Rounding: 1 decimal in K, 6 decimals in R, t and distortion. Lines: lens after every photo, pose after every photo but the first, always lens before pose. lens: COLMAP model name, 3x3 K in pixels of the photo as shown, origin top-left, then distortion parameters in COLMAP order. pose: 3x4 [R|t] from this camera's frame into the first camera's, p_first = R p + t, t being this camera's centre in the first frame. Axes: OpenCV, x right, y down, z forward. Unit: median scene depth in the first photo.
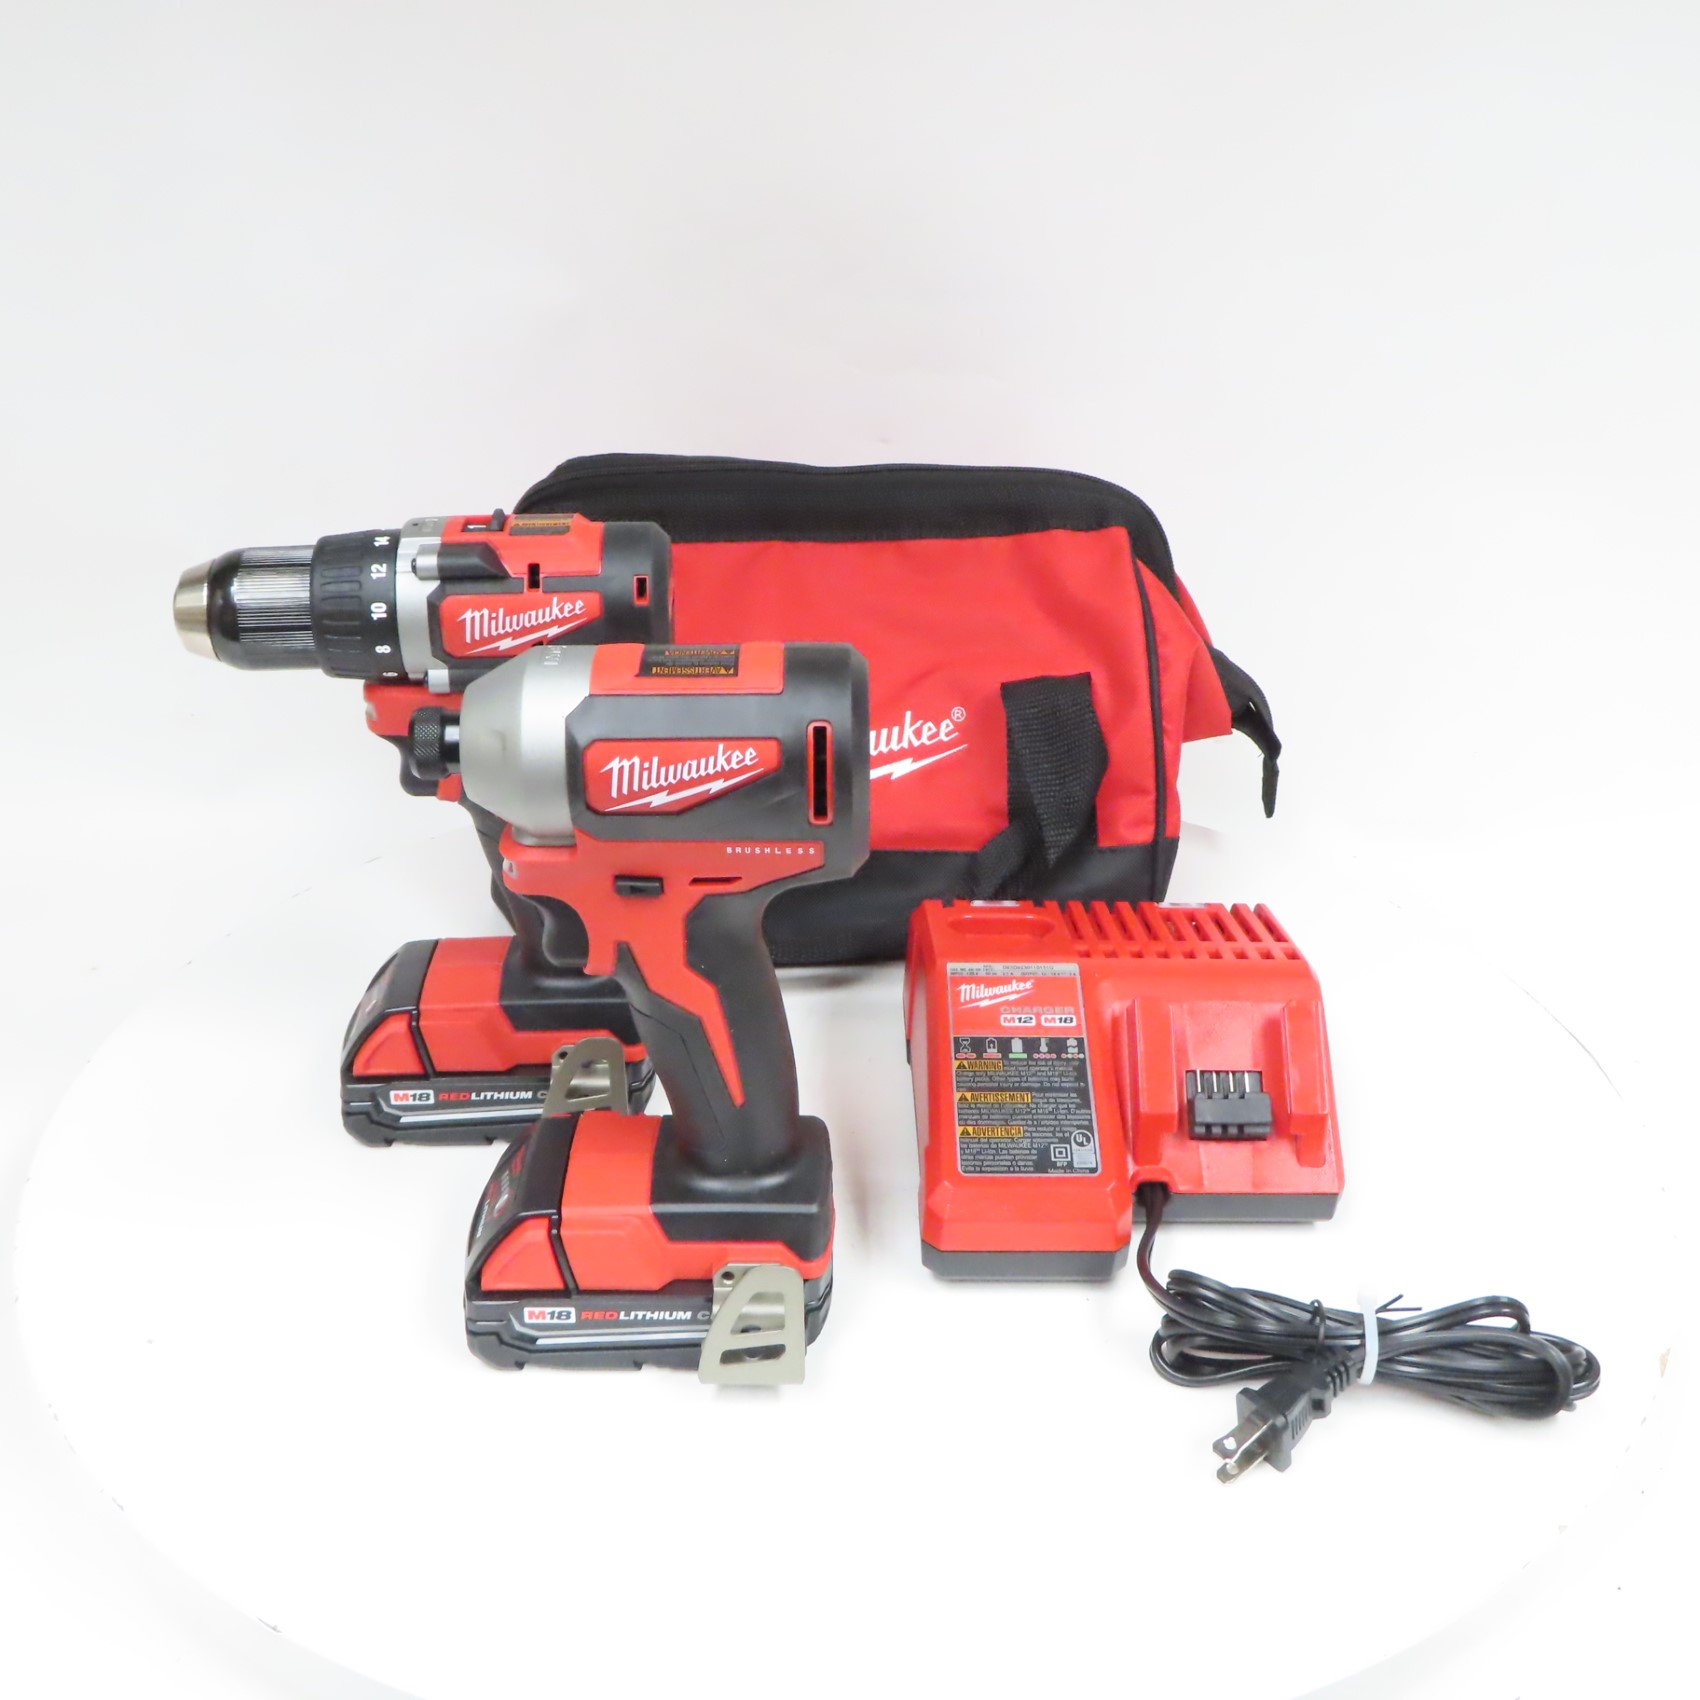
lens RADIAL K [[4670.6, 0, 850.0], [0, 4670.6, 850.0], [0, 0, 1]] dist [-0.707400, 0.253020]
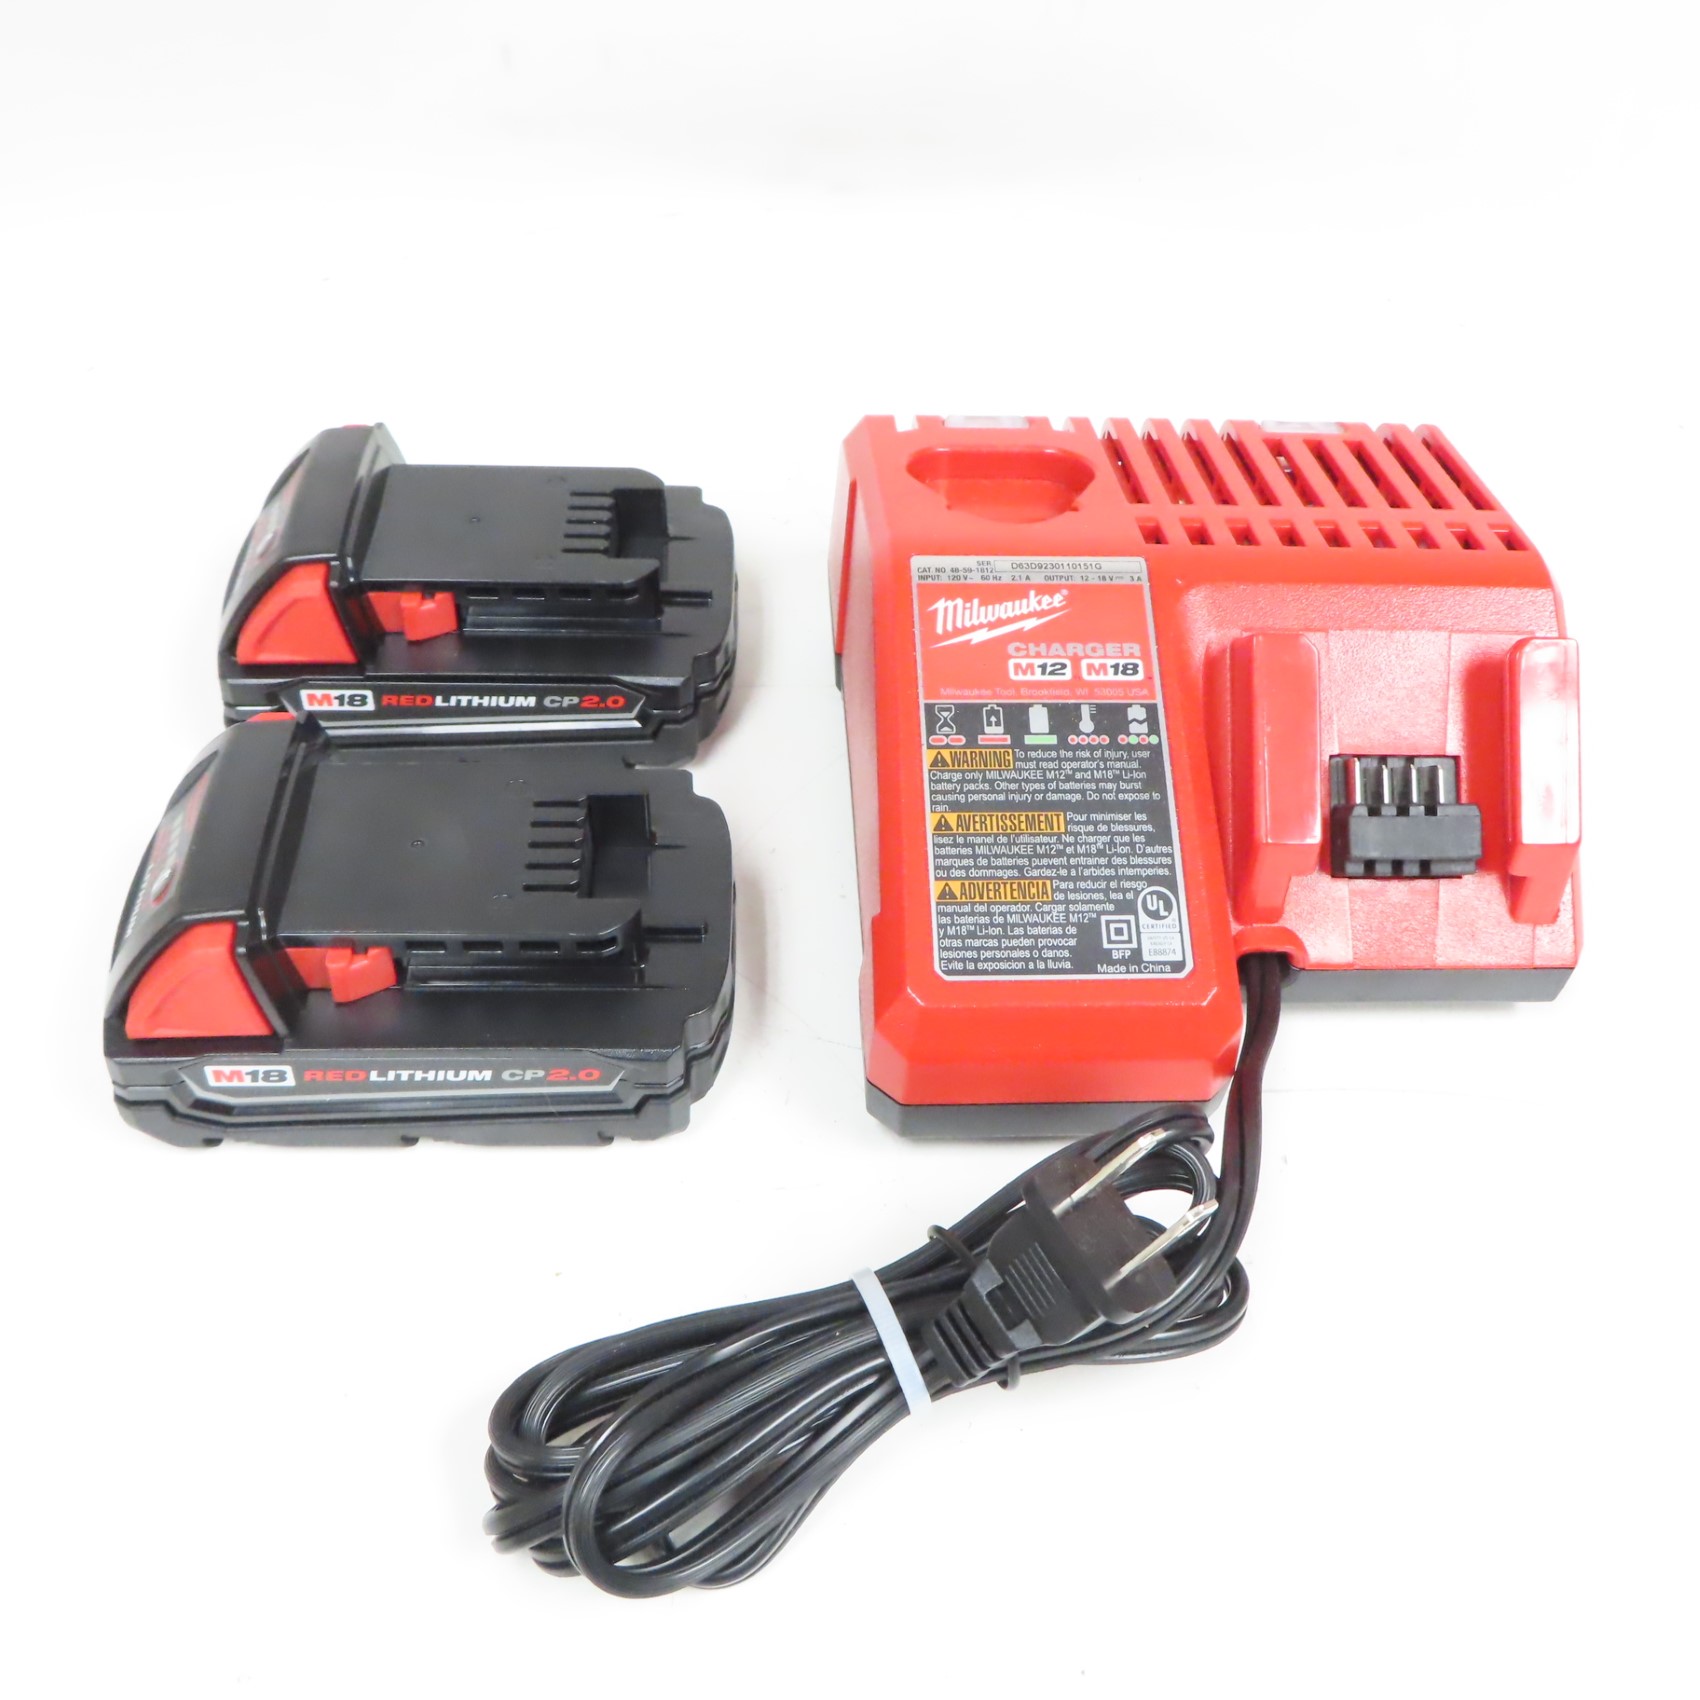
lens RADIAL K [[4670.6, 0, 850.0], [0, 4670.6, 850.0], [0, 0, 1]] dist [-0.707400, 0.253020]
pose [[0.999866, -0.008274, 0.014098, 0.005284], [0.004467, 0.967914, 0.251243, -0.083174], [-0.015725, -0.251146, 0.967821, 0.456901]]
